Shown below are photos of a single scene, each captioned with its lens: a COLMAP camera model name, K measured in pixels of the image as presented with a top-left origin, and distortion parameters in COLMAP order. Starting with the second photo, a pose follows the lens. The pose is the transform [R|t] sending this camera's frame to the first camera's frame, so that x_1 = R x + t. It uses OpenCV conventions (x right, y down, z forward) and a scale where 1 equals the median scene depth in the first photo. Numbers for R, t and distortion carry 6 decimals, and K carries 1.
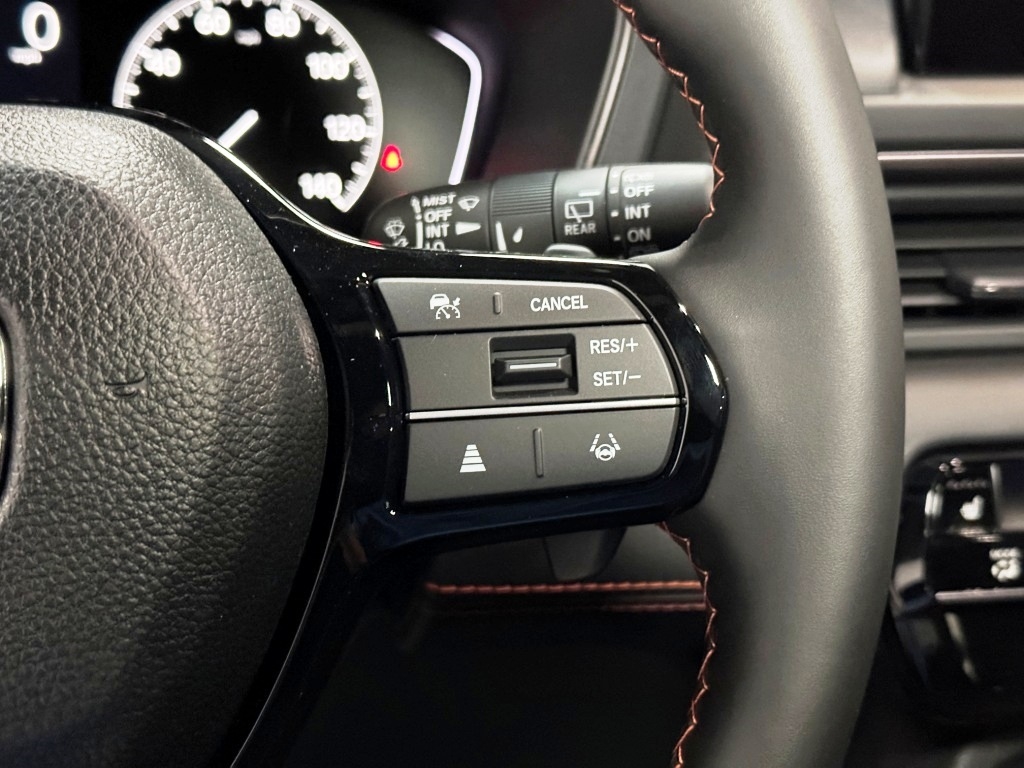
lens RADIAL K [[1422.5, 0, 511.0], [0, 1422.5, 379.2], [0, 0, 1]] dist [0.170262, 0.000000]
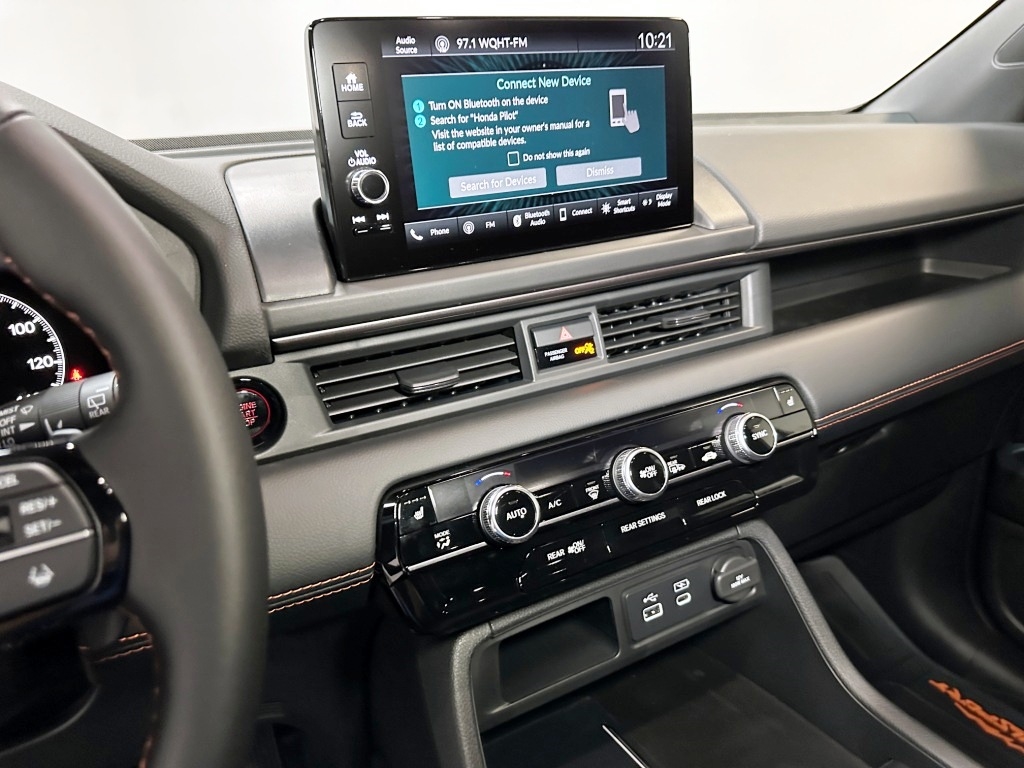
lens RADIAL K [[722.2, 0, 503.2], [0, 722.2, 387.3], [0, 0, 1]] dist [0.021060, -0.029274]
pose [[0.951634, -0.191991, 0.239858, 0.278451], [0.206406, 0.977795, -0.036252, -0.012048], [-0.227572, 0.084006, 0.970131, 0.118349]]
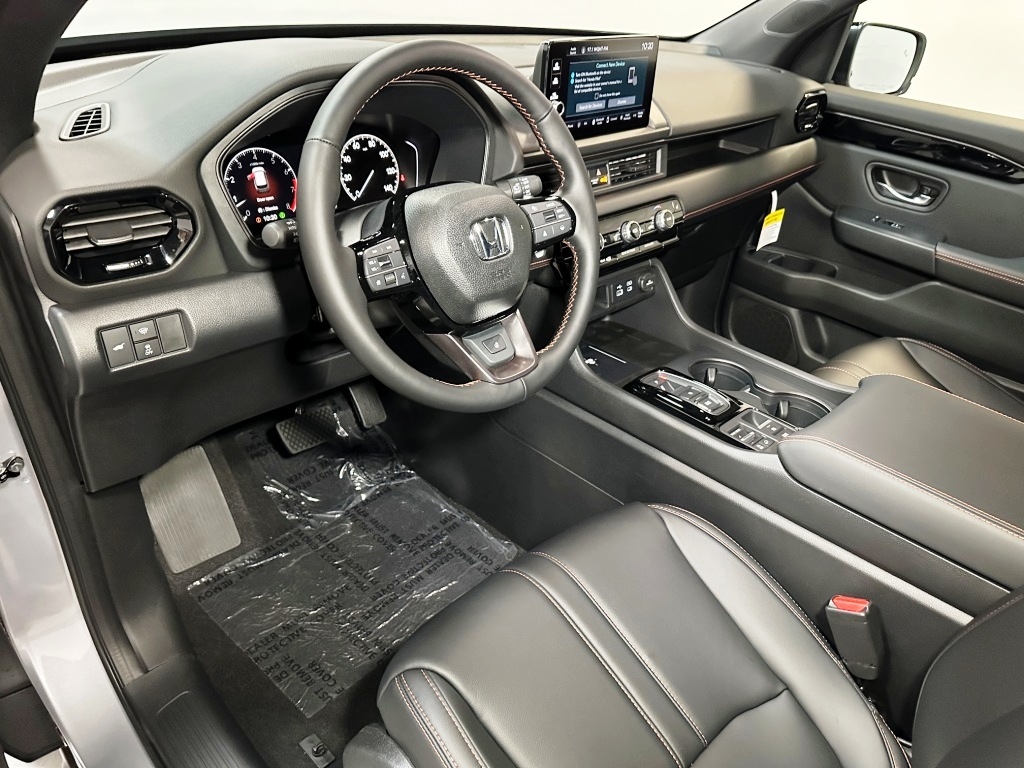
lens RADIAL K [[722.2, 0, 501.6], [0, 722.2, 398.9], [0, 0, 1]] dist [0.021060, -0.029274]
pose [[0.842628, -0.273226, 0.464031, -1.359845], [0.166738, 0.951750, 0.257623, -0.074167], [-0.512031, -0.139709, 0.847529, -1.214909]]
